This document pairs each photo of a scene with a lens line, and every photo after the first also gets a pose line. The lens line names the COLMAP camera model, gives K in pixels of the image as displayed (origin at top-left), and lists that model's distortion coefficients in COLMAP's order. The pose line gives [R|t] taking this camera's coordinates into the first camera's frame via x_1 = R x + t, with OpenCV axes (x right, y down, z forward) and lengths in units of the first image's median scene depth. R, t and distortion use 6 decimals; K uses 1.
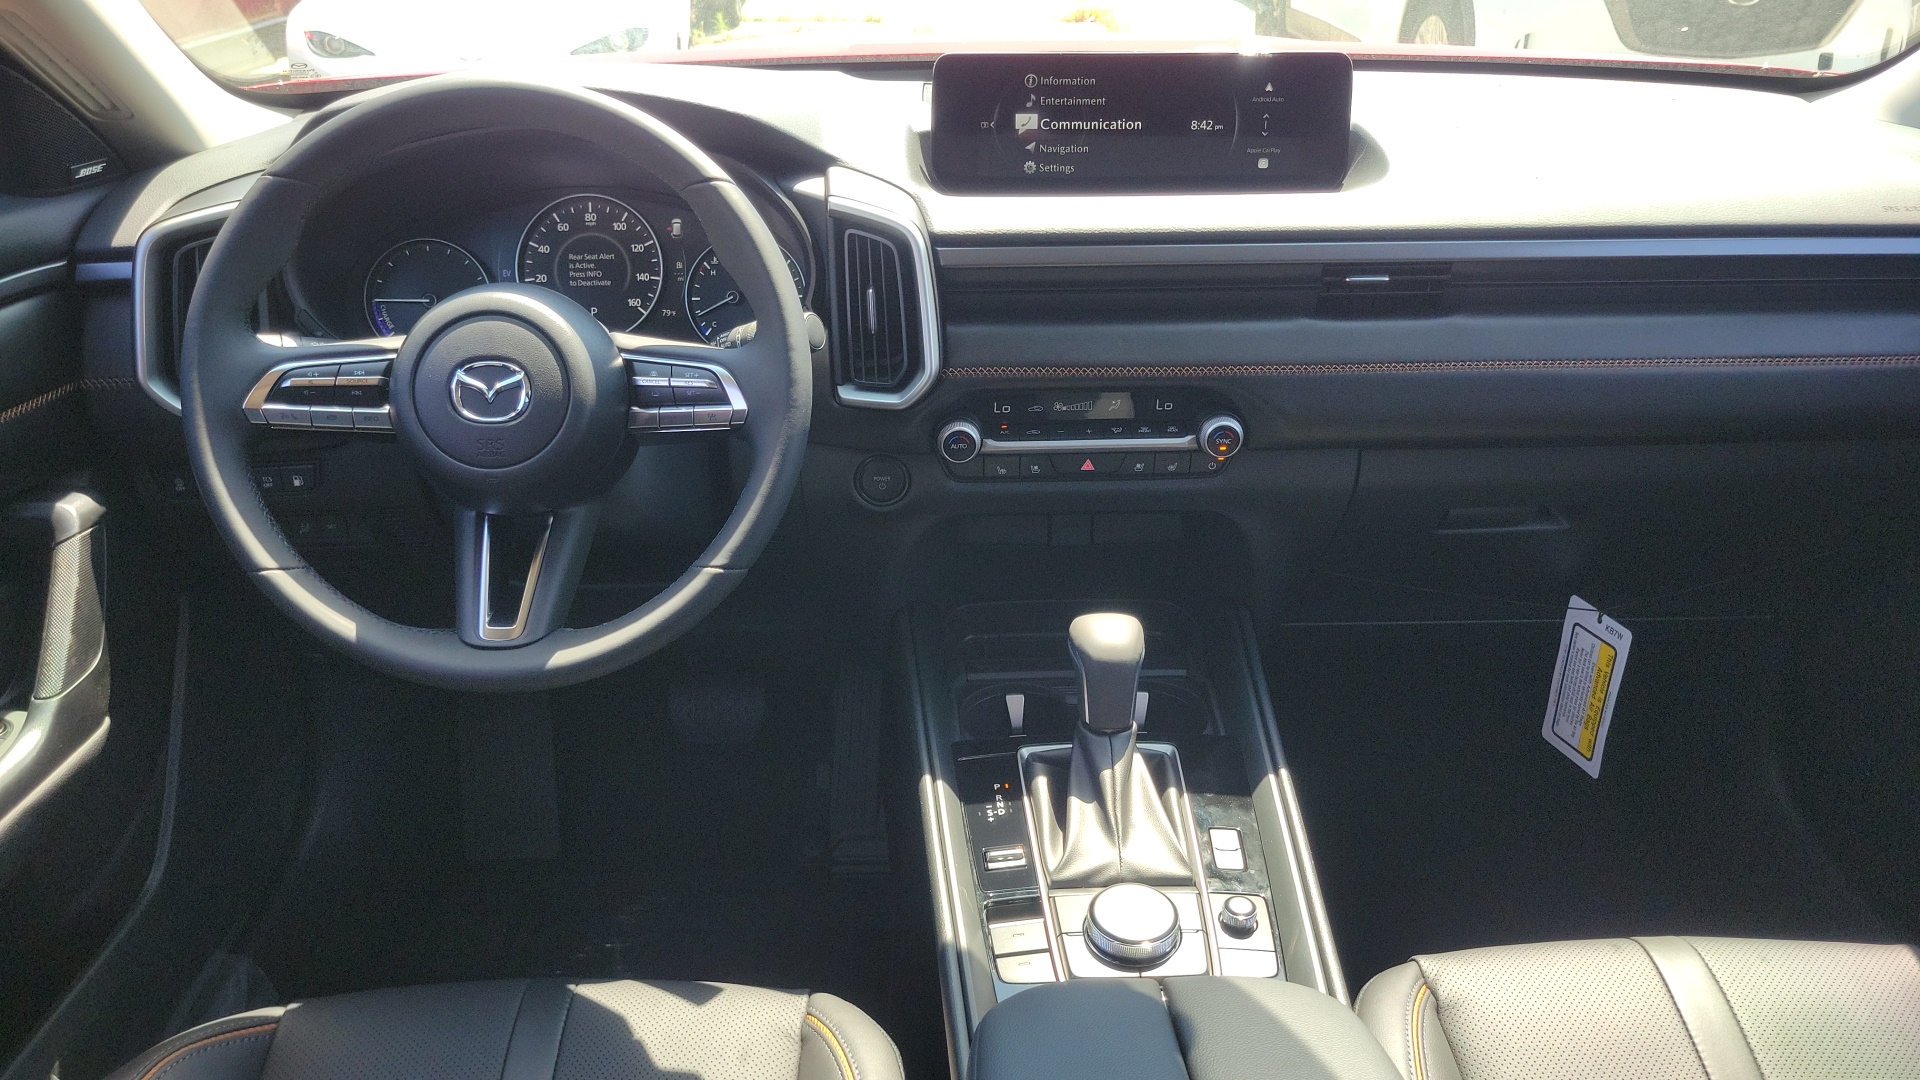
lens RADIAL K [[1461.3, 0, 963.4], [0, 1461.3, 545.5], [0, 0, 1]] dist [0.028232, -0.005739]
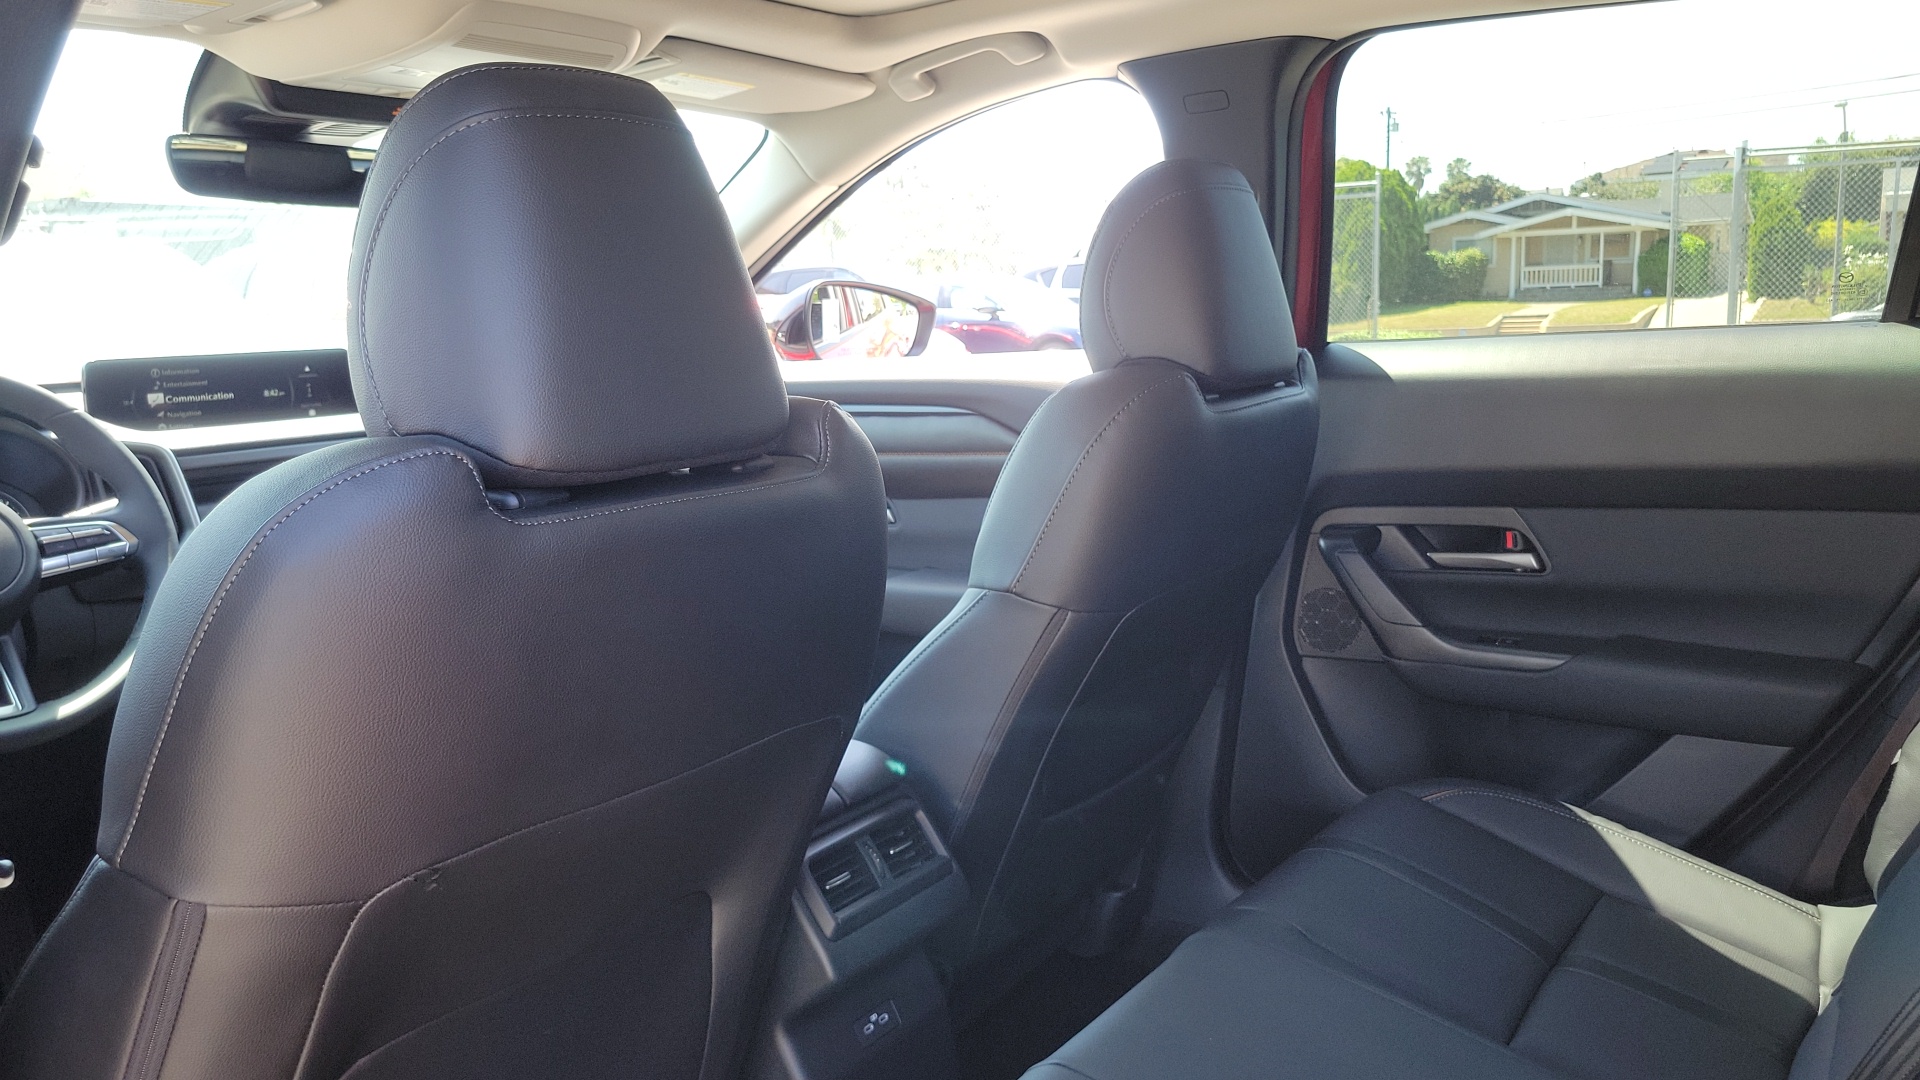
lens RADIAL K [[1512.9, 0, 960.0], [0, 1512.9, 540.0], [0, 0, 1]] dist [-0.009676, -0.002973]
pose [[0.602413, -0.135422, 0.786613, -0.787351], [0.364639, 0.923346, -0.120291, 0.371816], [-0.710026, 0.359294, 0.605616, -0.522020]]
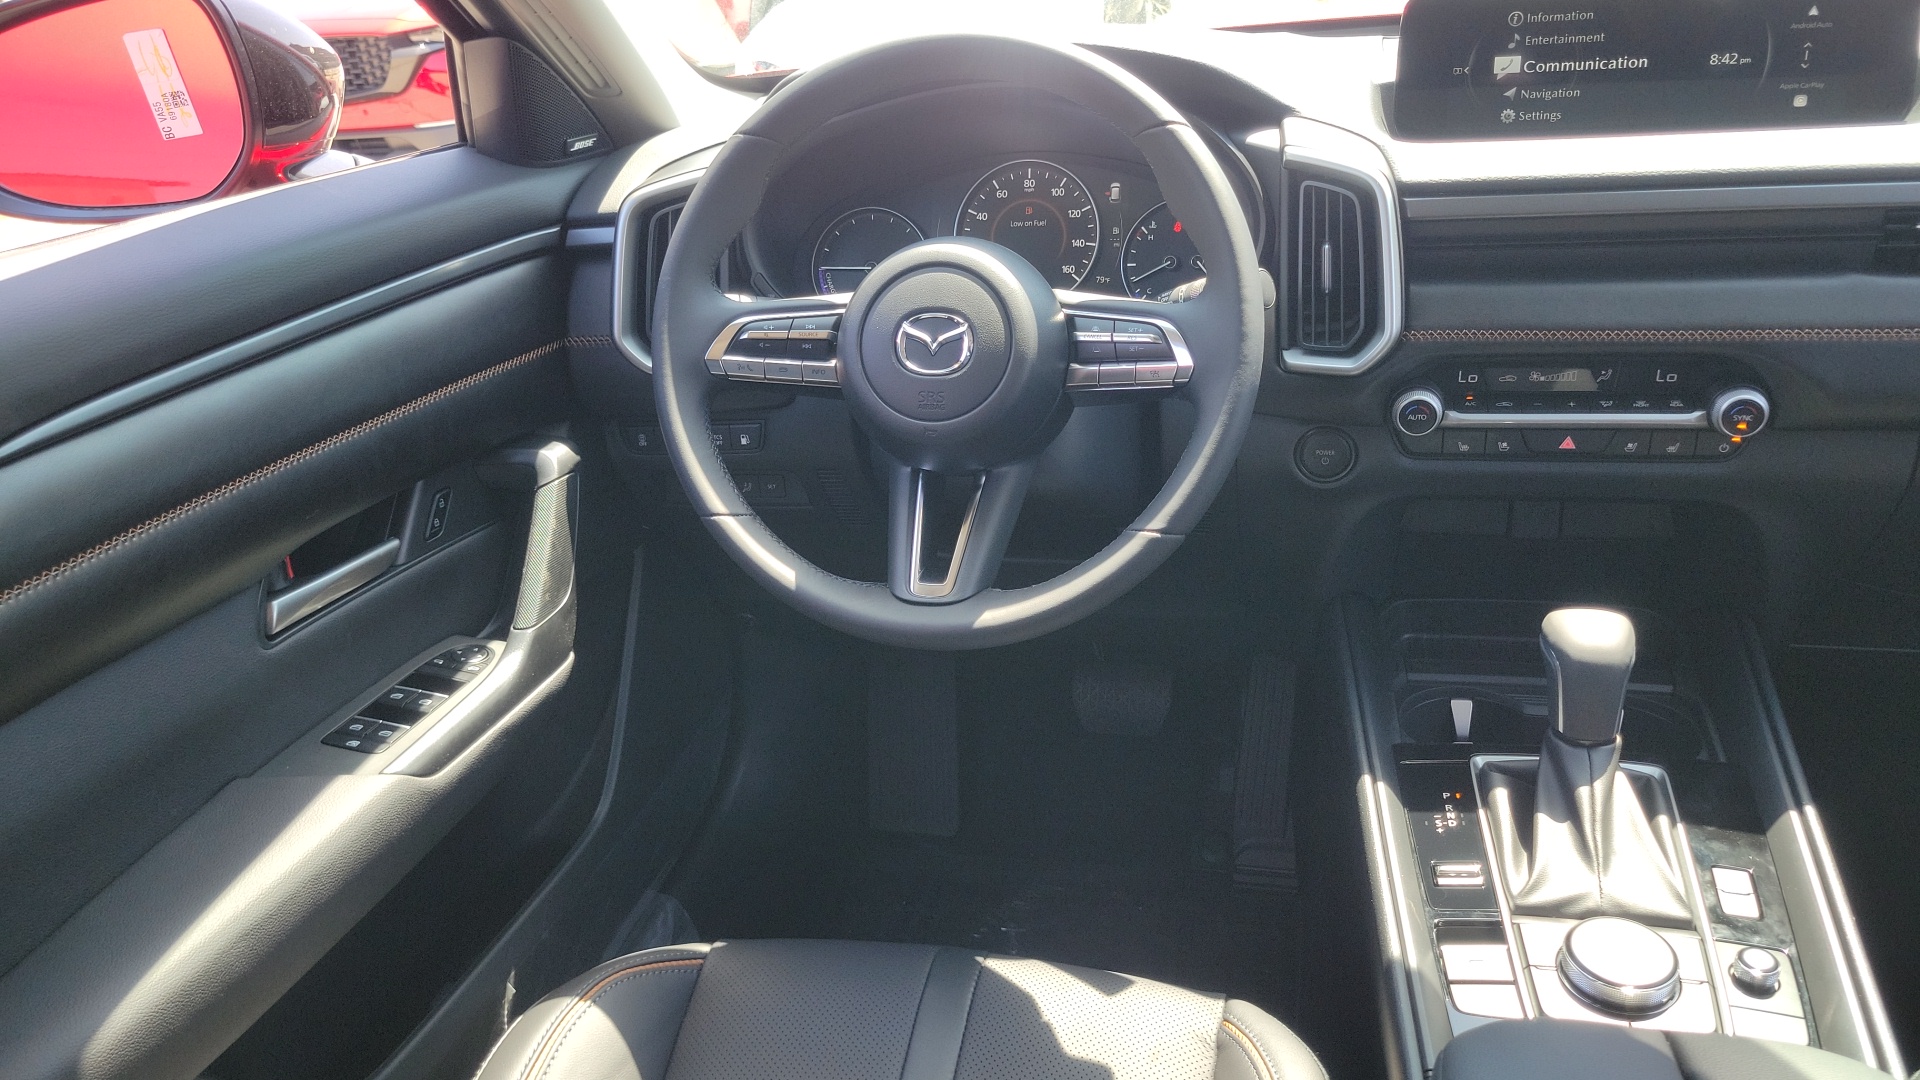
lens RADIAL K [[1459.6, 0, 955.9], [0, 1459.6, 536.0], [0, 0, 1]] dist [0.048257, -0.031946]
pose [[0.964355, 0.043354, -0.261035, -0.039825], [-0.047968, 0.998785, -0.011326, 0.030881], [0.260227, 0.023444, 0.965263, 0.047651]]
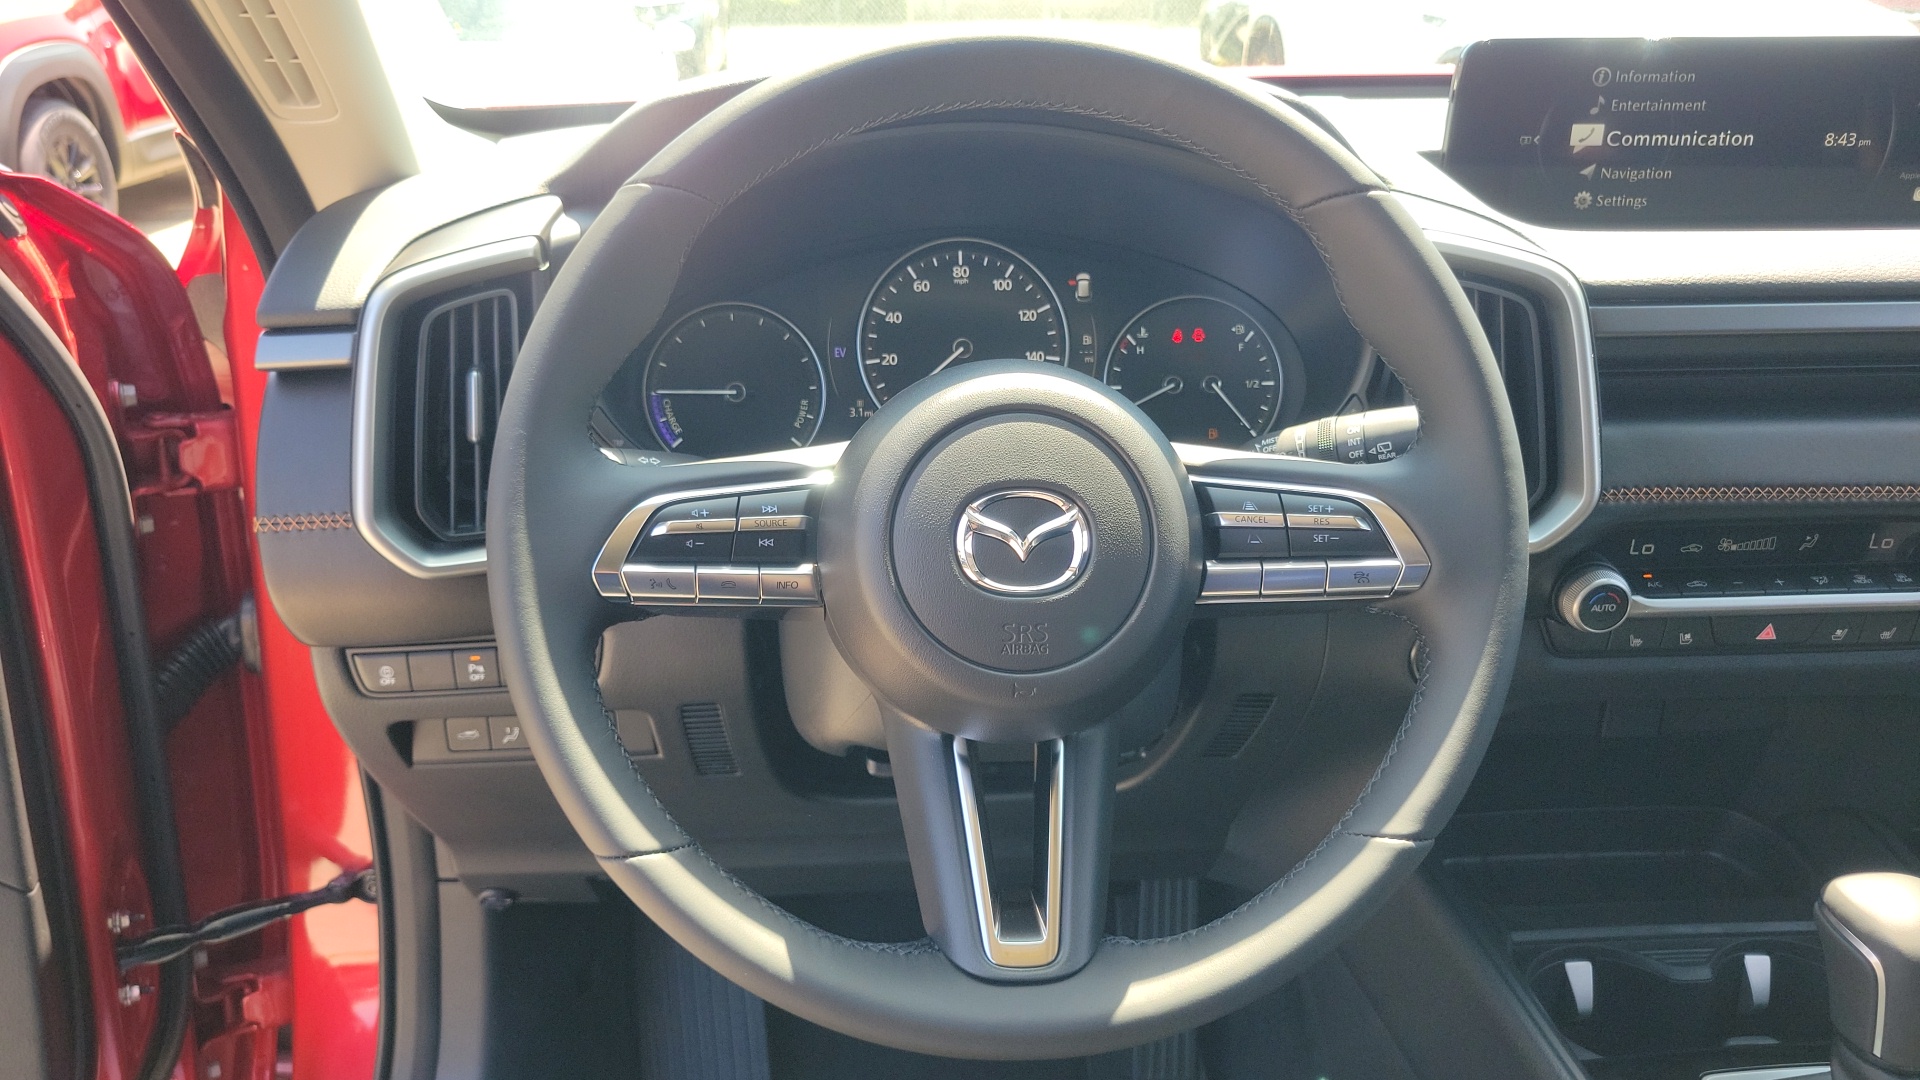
lens RADIAL K [[1482.1, 0, 960.0], [0, 1482.1, 540.0], [0, 0, 1]] dist [0.021608, -0.002882]
pose [[0.999251, -0.006957, 0.038068, -0.325502], [0.009571, 0.997578, -0.068899, -0.057110], [-0.037497, 0.069211, 0.996897, 0.358548]]
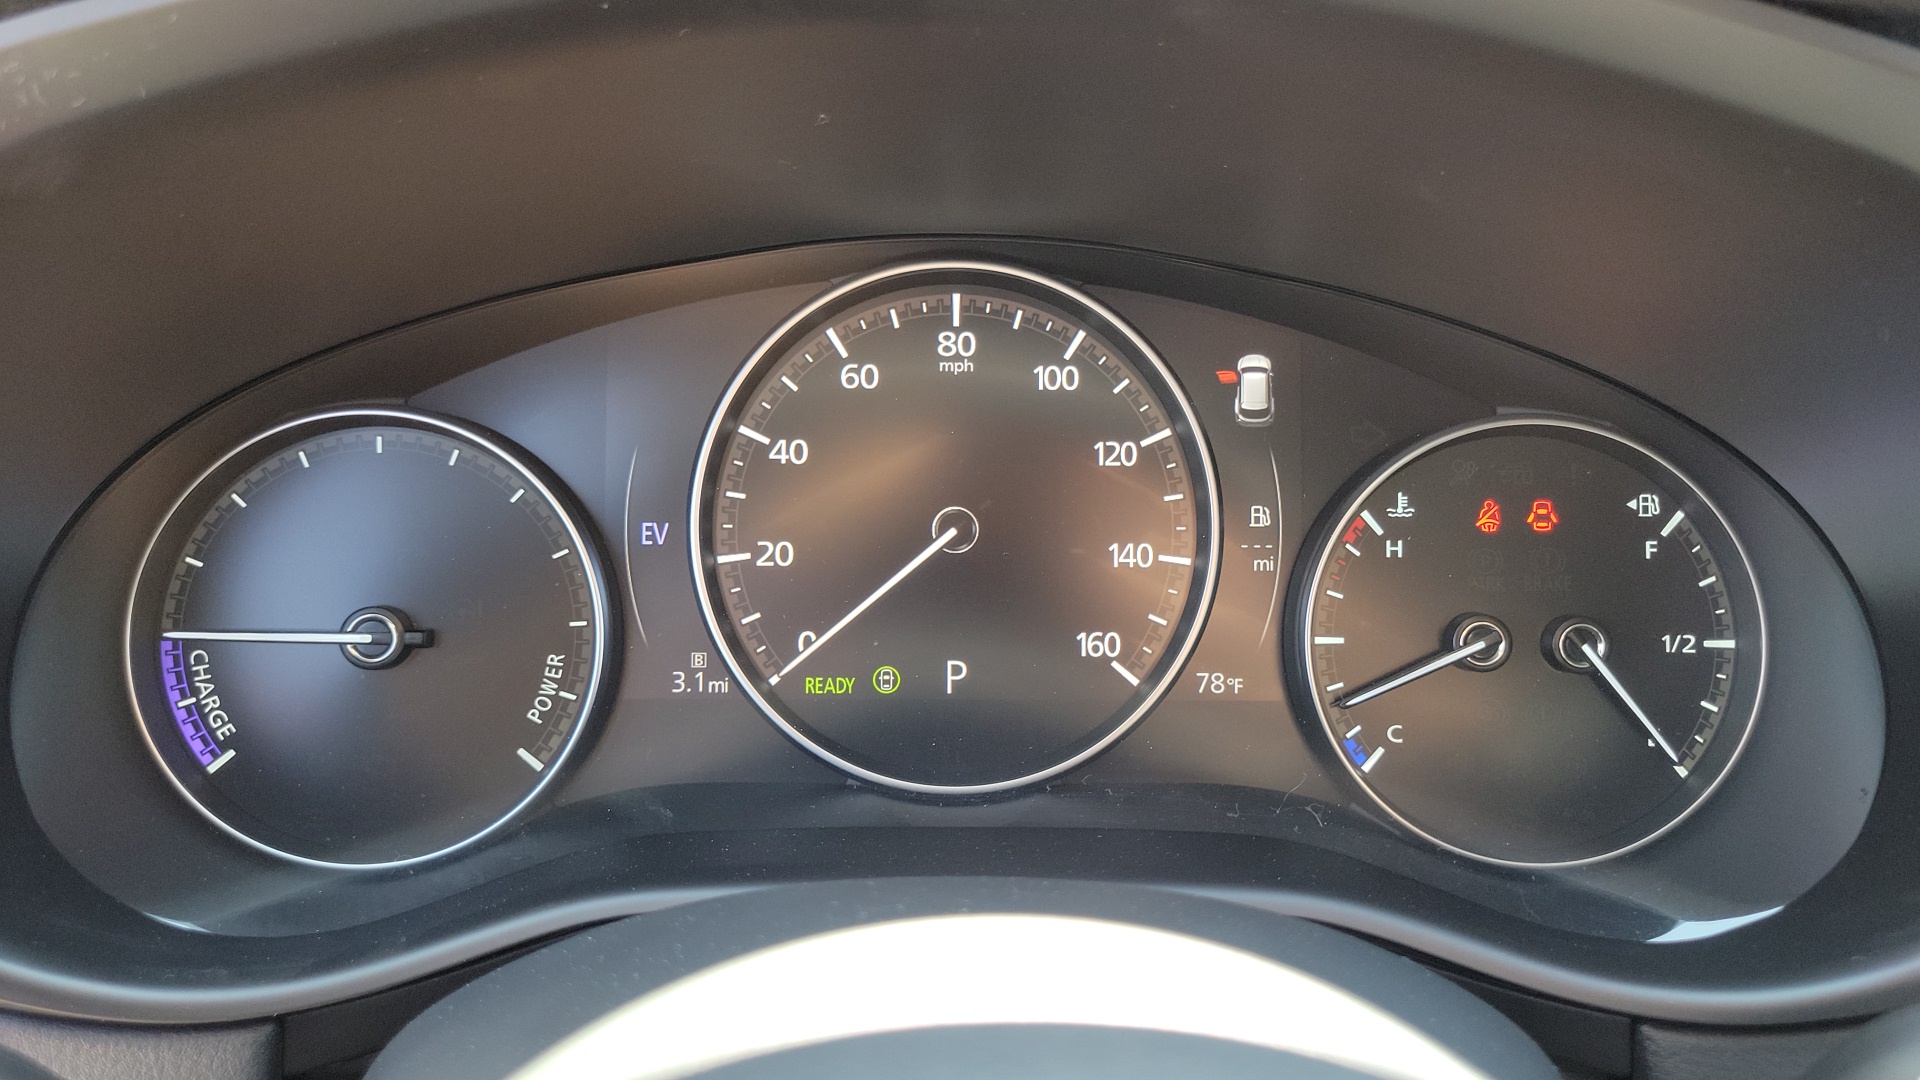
lens RADIAL K [[1482.1, 0, 960.0], [0, 1482.1, 540.0], [0, 0, 1]] dist [0.021608, -0.002882]
pose [[0.999722, 0.023459, 0.002148, -0.292224], [-0.023216, 0.996604, -0.079007, -0.188326], [-0.003994, 0.078936, 0.996872, 0.825532]]
